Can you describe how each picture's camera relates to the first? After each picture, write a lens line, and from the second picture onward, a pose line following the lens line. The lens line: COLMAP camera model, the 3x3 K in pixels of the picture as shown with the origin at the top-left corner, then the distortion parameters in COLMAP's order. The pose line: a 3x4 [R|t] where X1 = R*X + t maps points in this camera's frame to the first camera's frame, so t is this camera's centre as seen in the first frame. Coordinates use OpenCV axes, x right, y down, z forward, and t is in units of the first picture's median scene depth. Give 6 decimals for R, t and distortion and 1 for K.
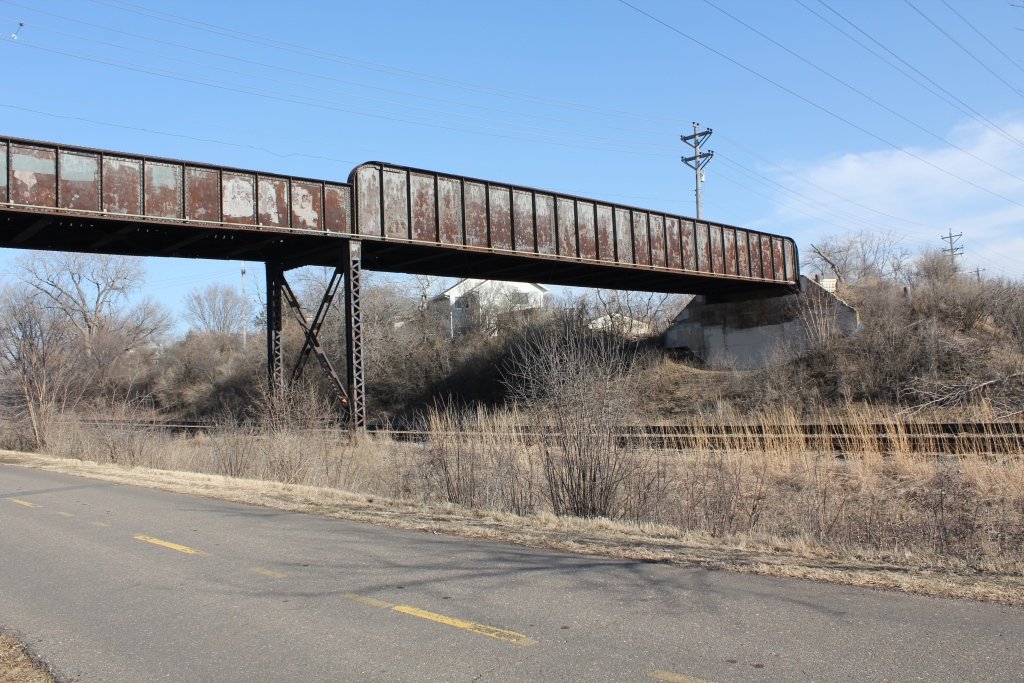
lens RADIAL K [[852.9, 0, 523.4], [0, 852.9, 334.7], [0, 0, 1]] dist [-0.160356, 0.138584]
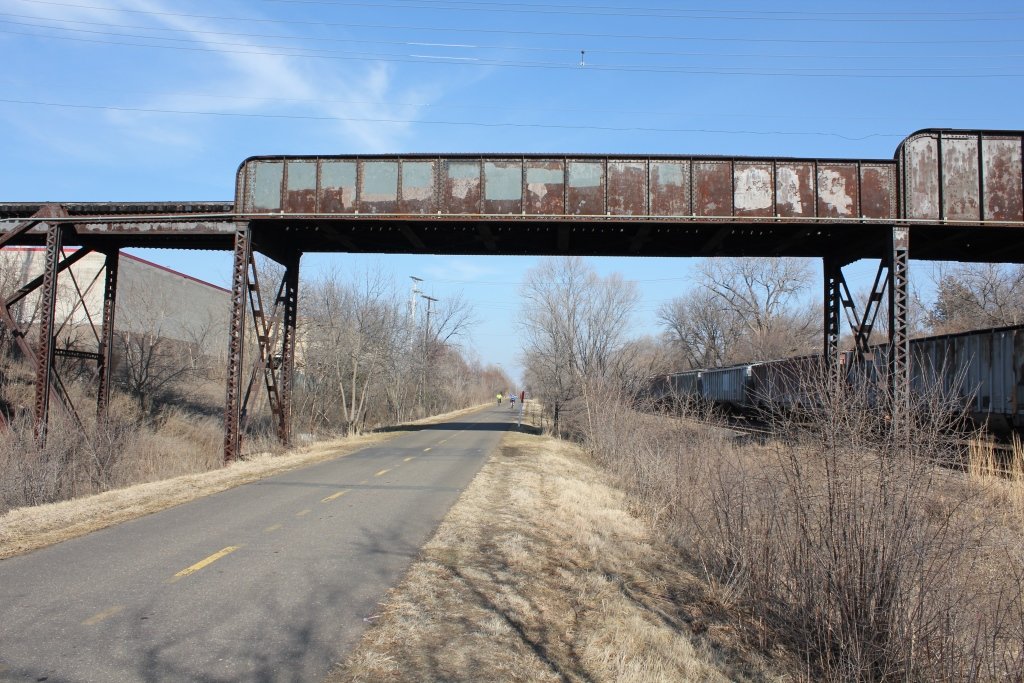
lens RADIAL K [[852.9, 0, 505.7], [0, 852.9, 337.6], [0, 0, 1]] dist [-0.160356, 0.138584]
pose [[0.683873, 0.011449, -0.729511, 0.092744], [-0.009412, 0.999932, 0.006870, -0.002902], [0.729540, 0.002168, 0.683935, 0.112794]]
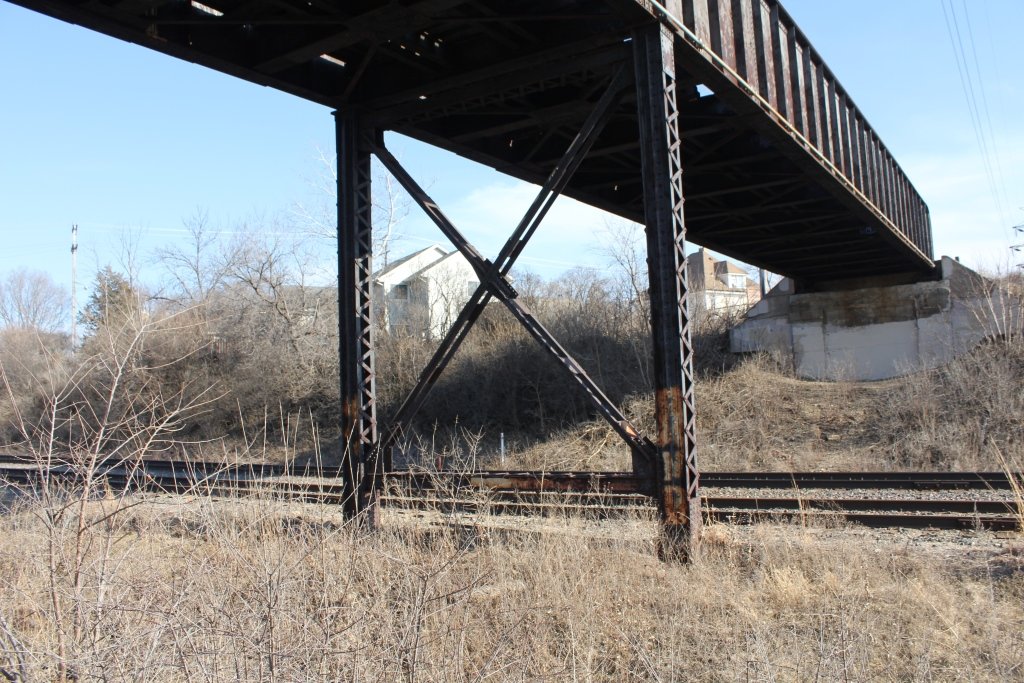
lens RADIAL K [[852.9, 0, 508.7], [0, 852.9, 336.4], [0, 0, 1]] dist [-0.160356, 0.138584]
pose [[0.976654, 0.023752, 0.213502, -0.249646], [-0.019272, 0.999549, -0.023038, 0.031390], [-0.213953, 0.018385, 0.976671, 0.449413]]
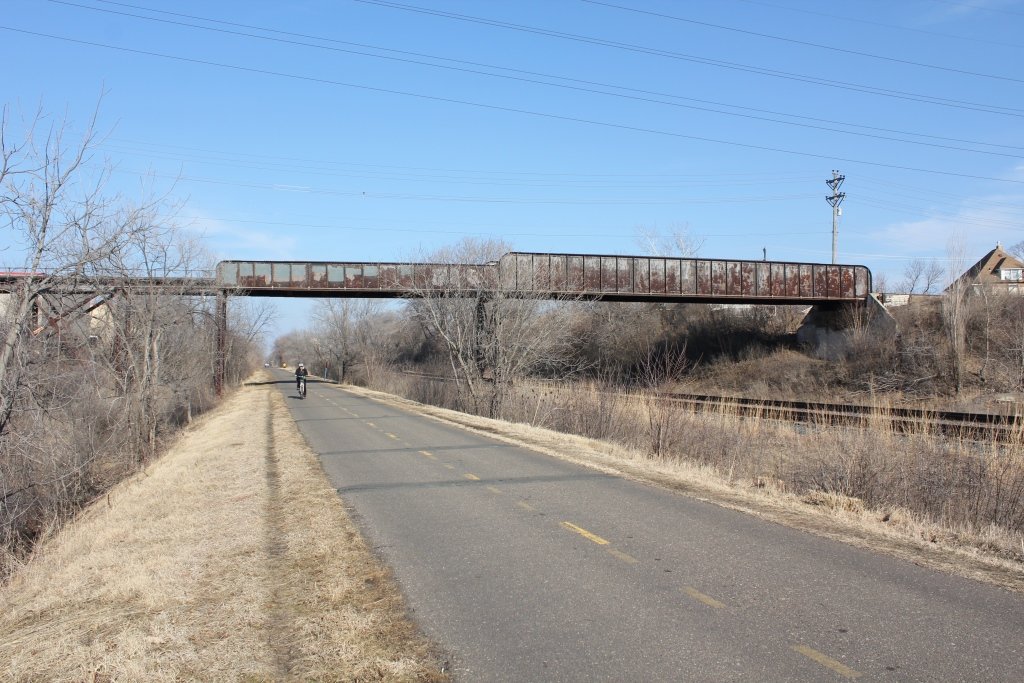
lens RADIAL K [[852.9, 0, 504.7], [0, 852.9, 345.2], [0, 0, 1]] dist [-0.160356, 0.138584]
pose [[0.870637, 0.032985, -0.490819, 0.589889], [-0.008329, 0.998595, 0.052334, -0.065584], [0.491855, -0.041476, 0.869688, -0.566177]]
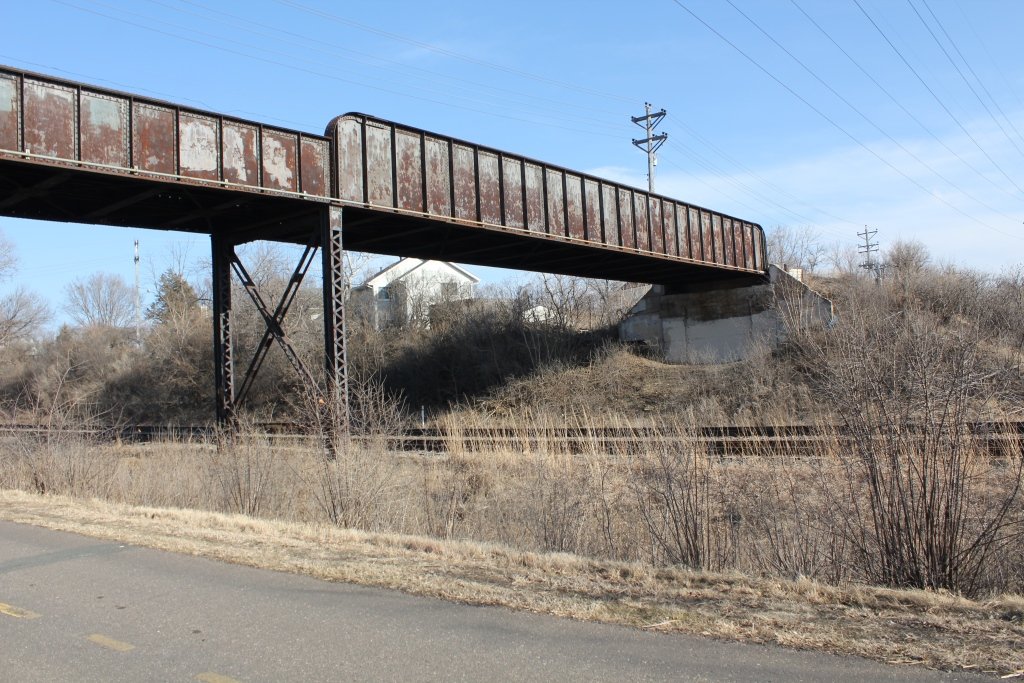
lens RADIAL K [[852.9, 0, 515.0], [0, 852.9, 340.4], [0, 0, 1]] dist [-0.160356, 0.138584]
pose [[0.991816, 0.001286, 0.127665, -0.092931], [-0.002690, 0.999938, 0.010824, 0.006475], [-0.127643, -0.011079, 0.991758, 0.117614]]
